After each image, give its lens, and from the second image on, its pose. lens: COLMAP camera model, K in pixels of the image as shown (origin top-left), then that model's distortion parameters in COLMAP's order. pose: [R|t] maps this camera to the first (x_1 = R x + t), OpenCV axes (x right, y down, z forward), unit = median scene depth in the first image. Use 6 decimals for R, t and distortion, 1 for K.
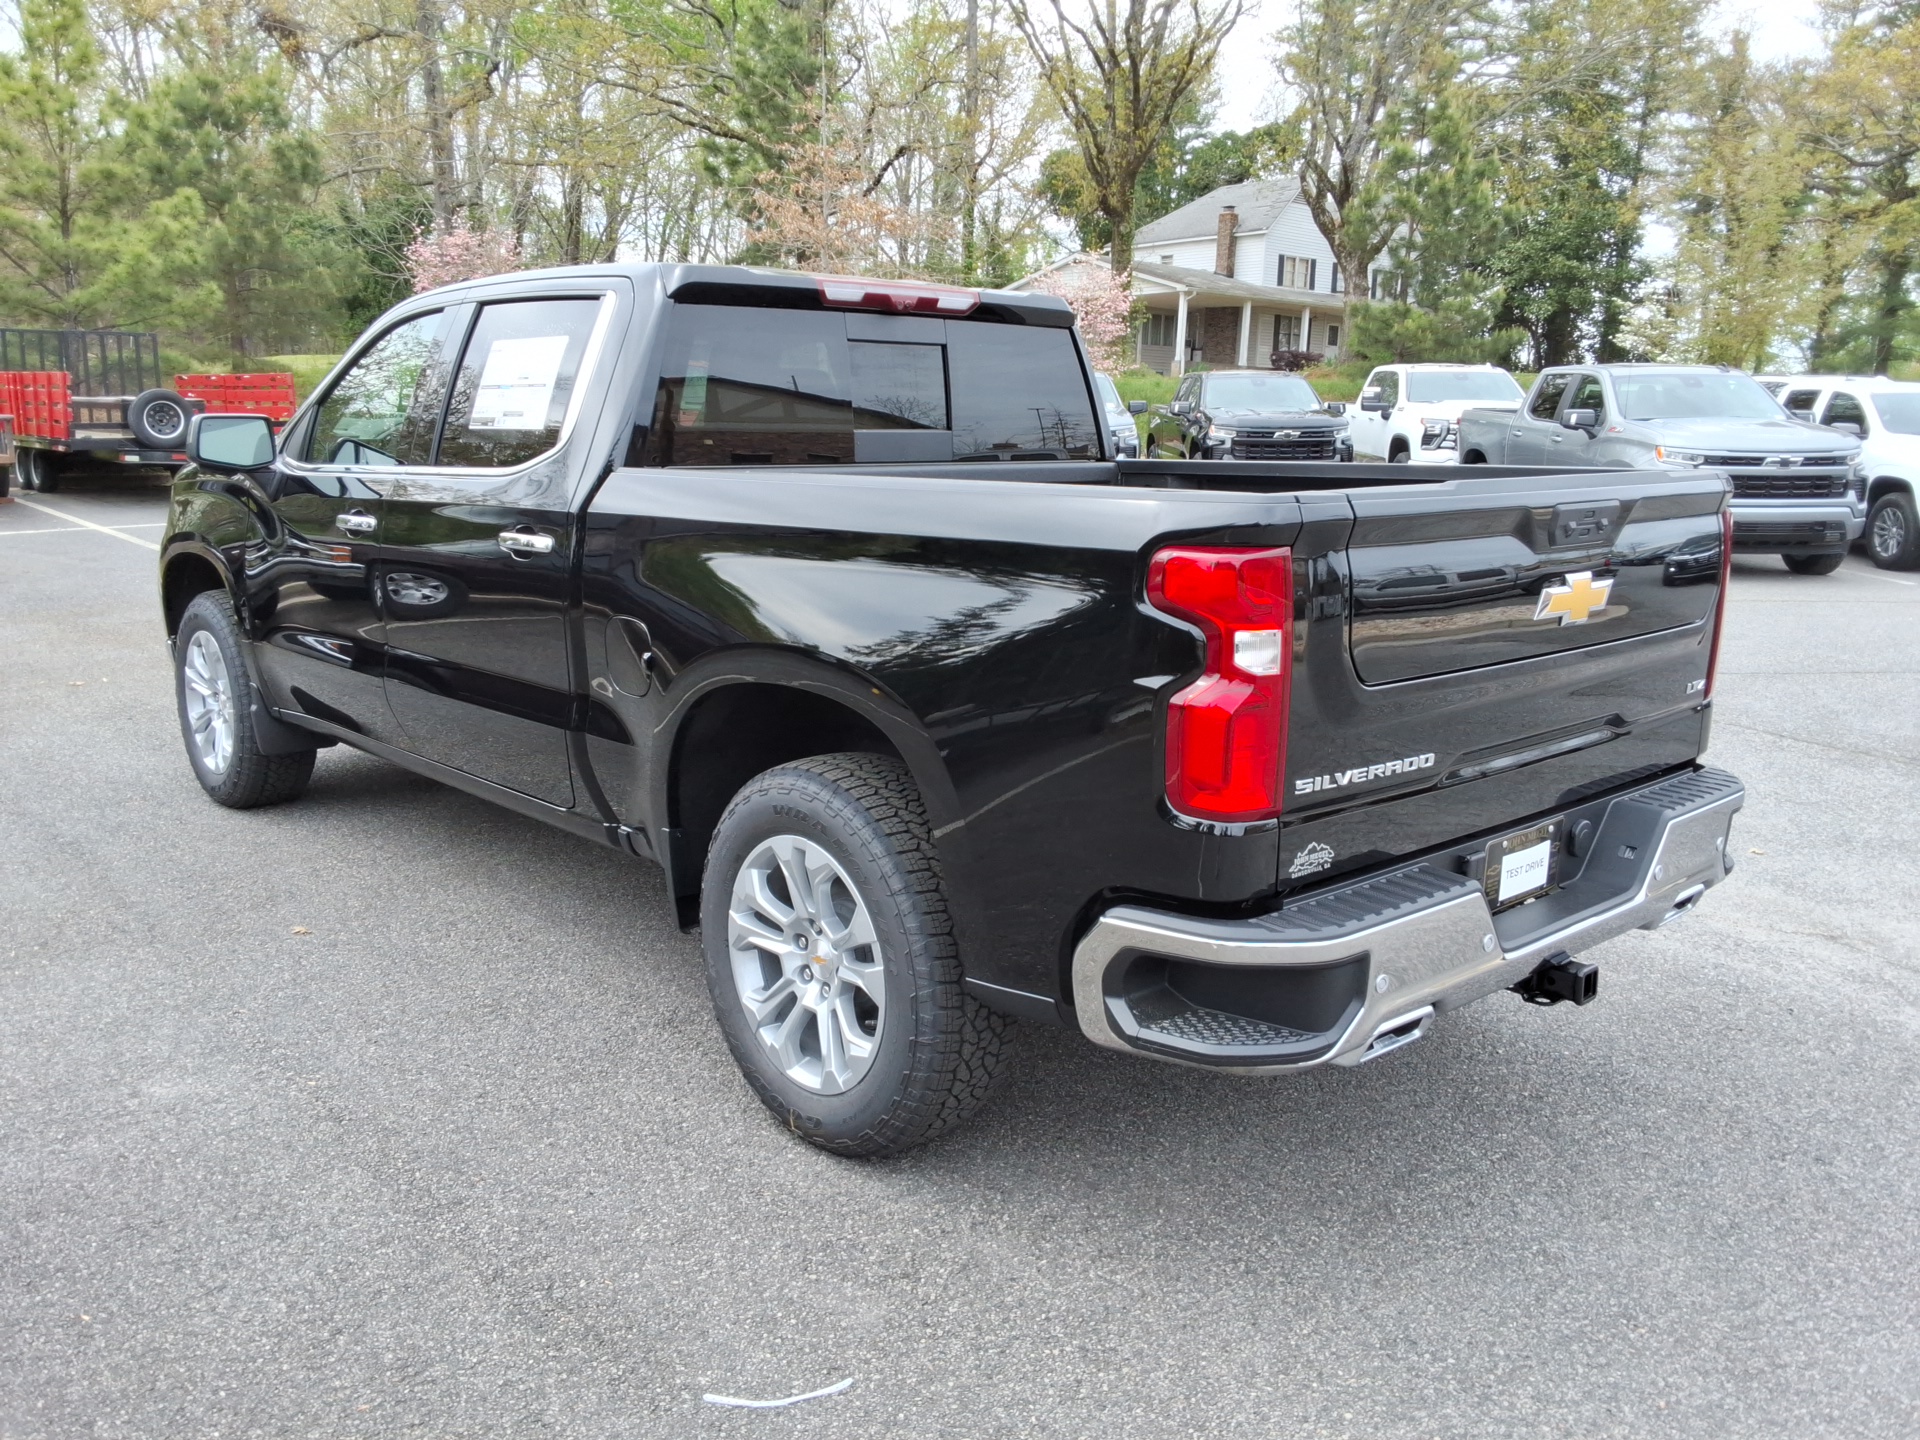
lens RADIAL K [[1541.5, 0, 968.7], [0, 1541.5, 706.1], [0, 0, 1]] dist [0.111192, -0.182155]
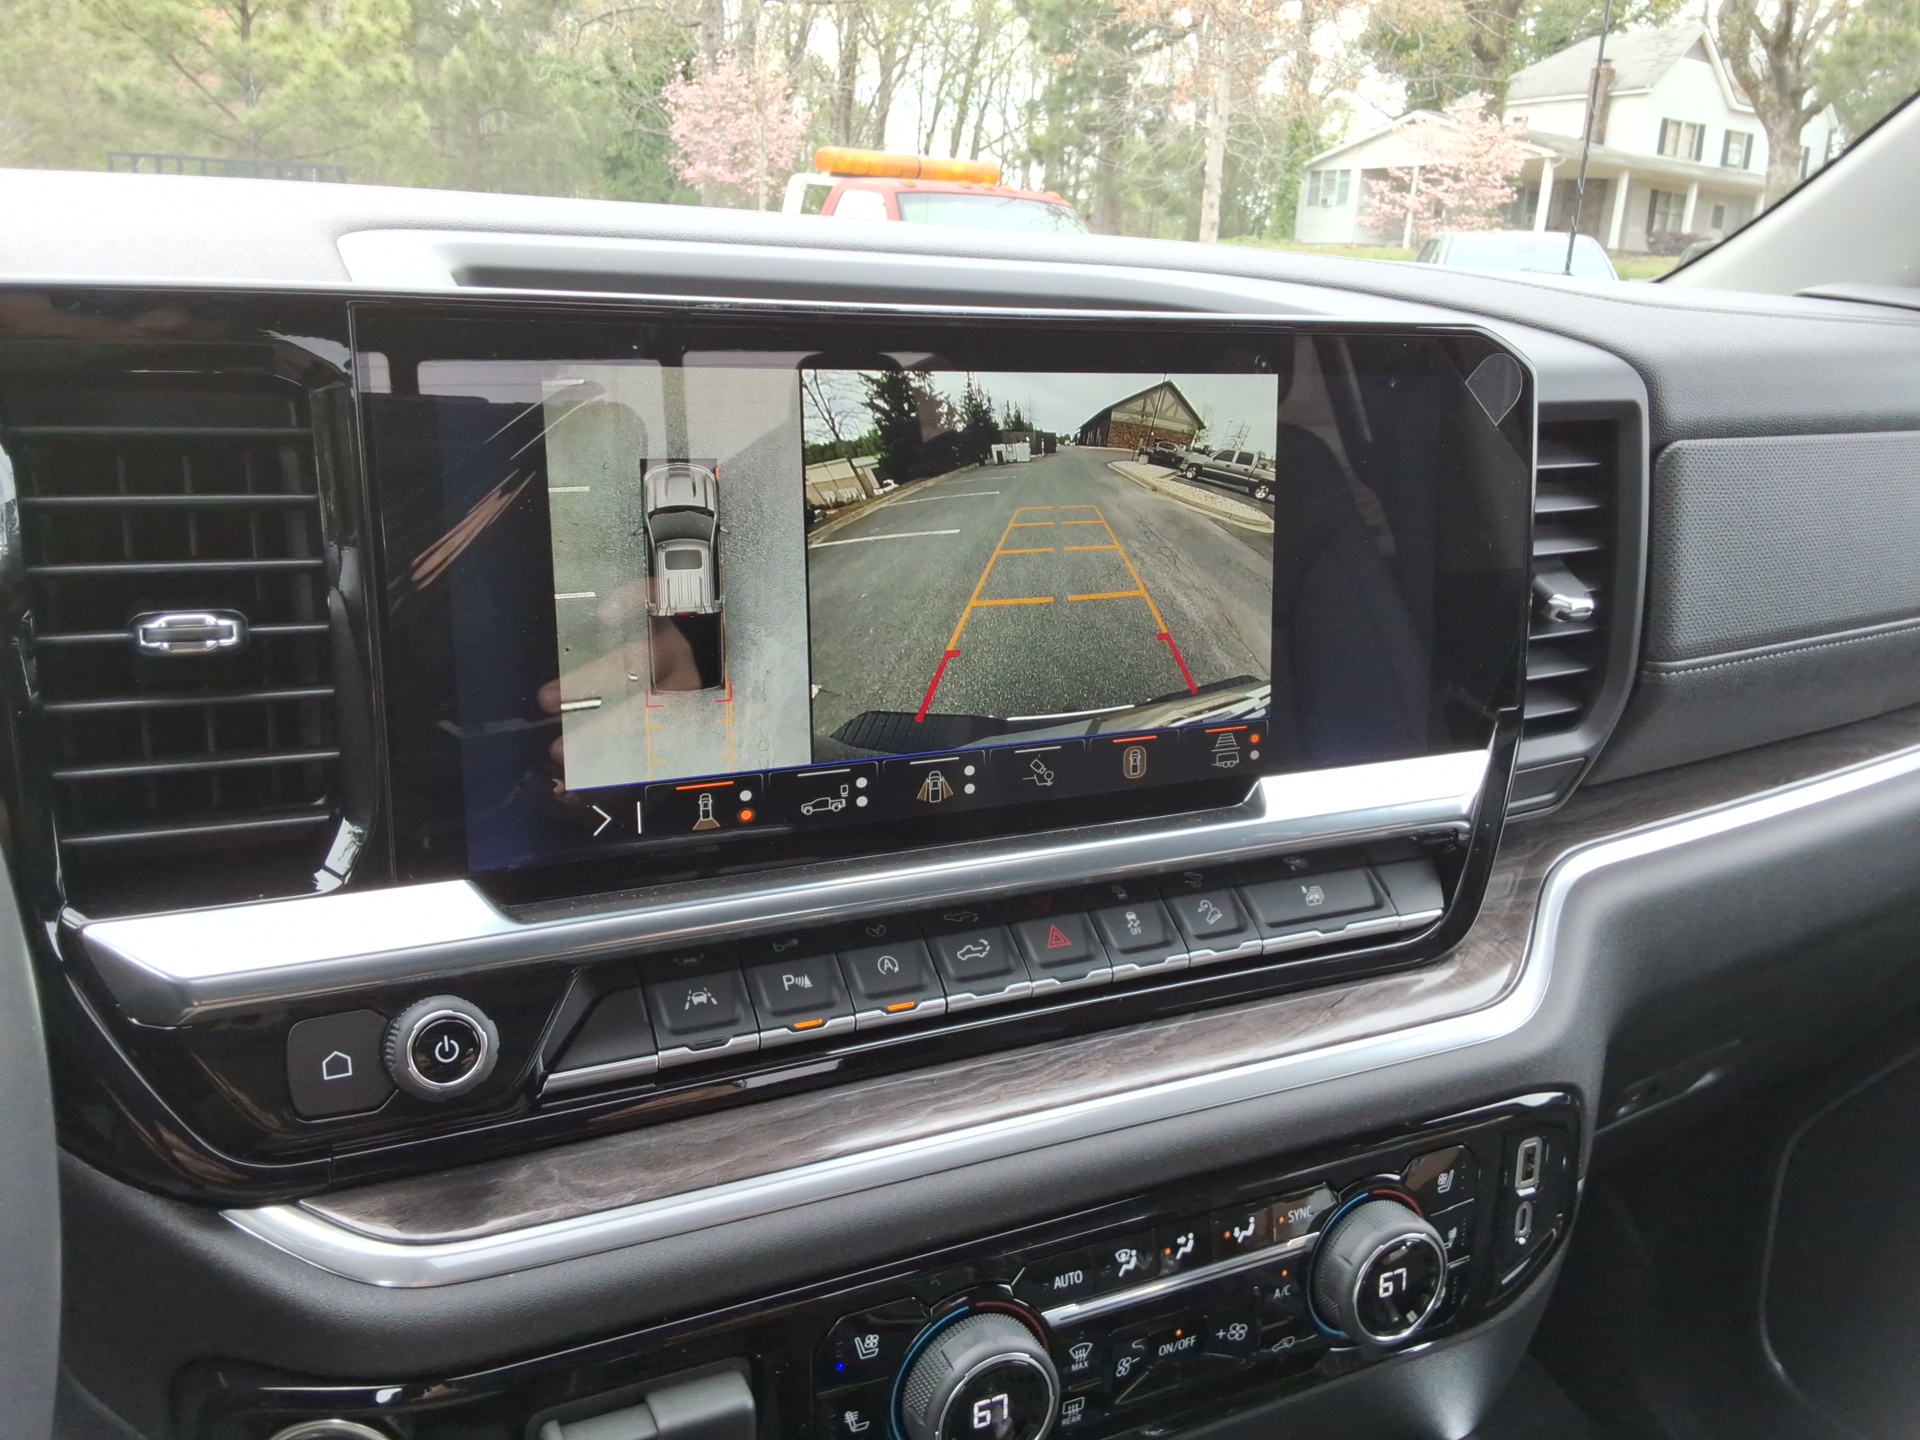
lens RADIAL K [[1541.5, 0, 977.8], [0, 1541.5, 696.6], [0, 0, 1]] dist [0.111192, -0.182155]
pose [[0.987673, 0.065379, -0.142225, -0.042806], [-0.056100, 0.996086, 0.068302, -0.025482], [0.146134, -0.059481, 0.987475, 0.151898]]
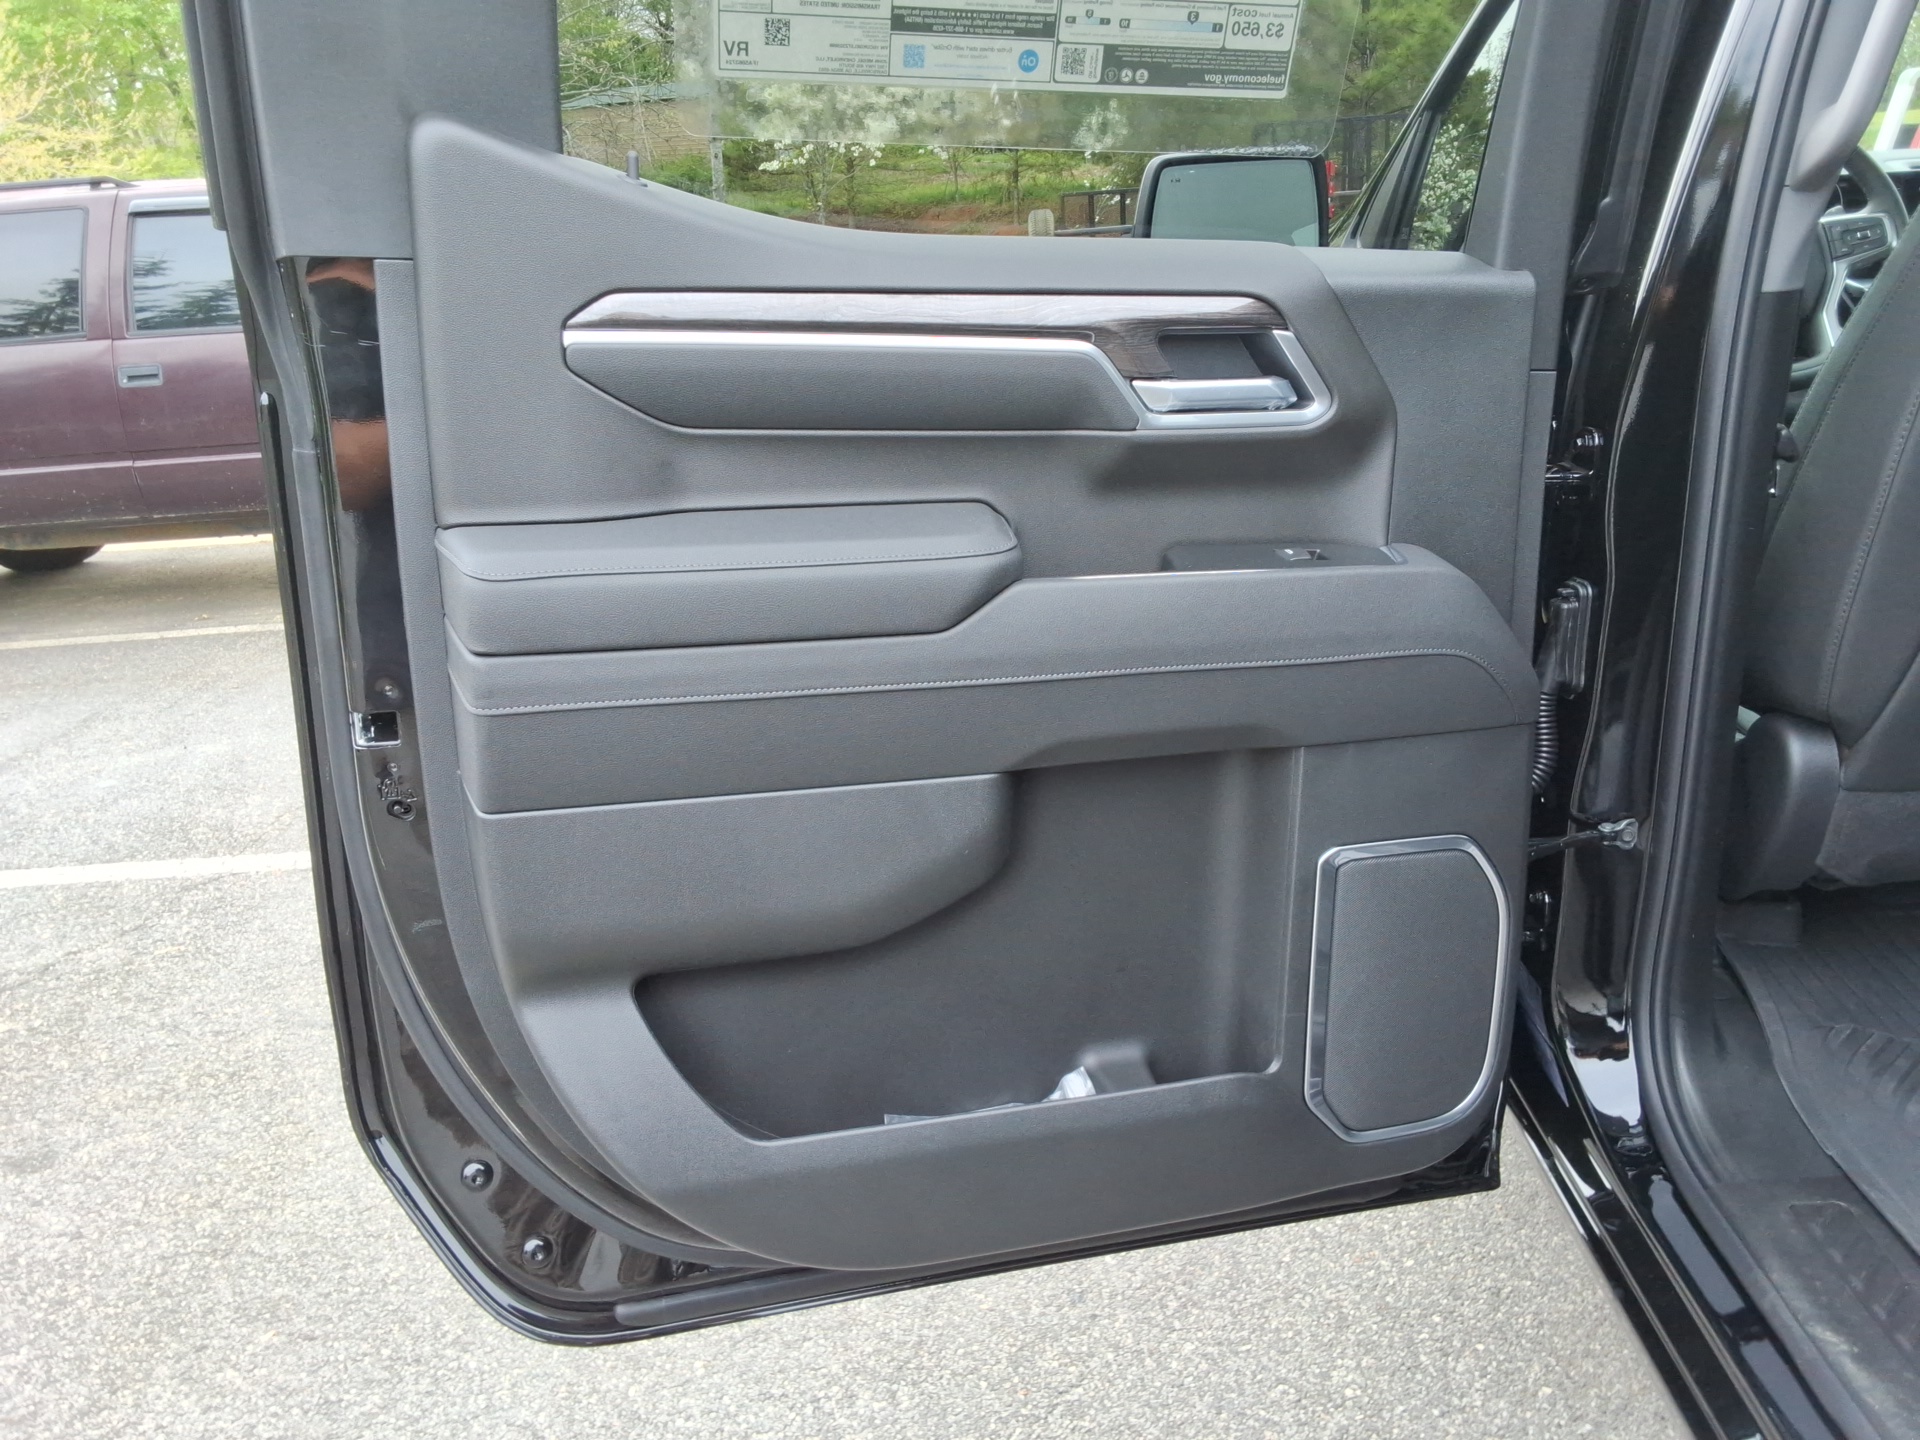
lens RADIAL K [[1541.5, 0, 977.8], [0, 1541.5, 691.3], [0, 0, 1]] dist [0.111192, -0.182155]
pose [[0.718299, 0.151587, -0.679020, -0.030990], [-0.068892, 0.986676, 0.147392, -0.014469], [0.692315, -0.059093, 0.719172, 0.093187]]
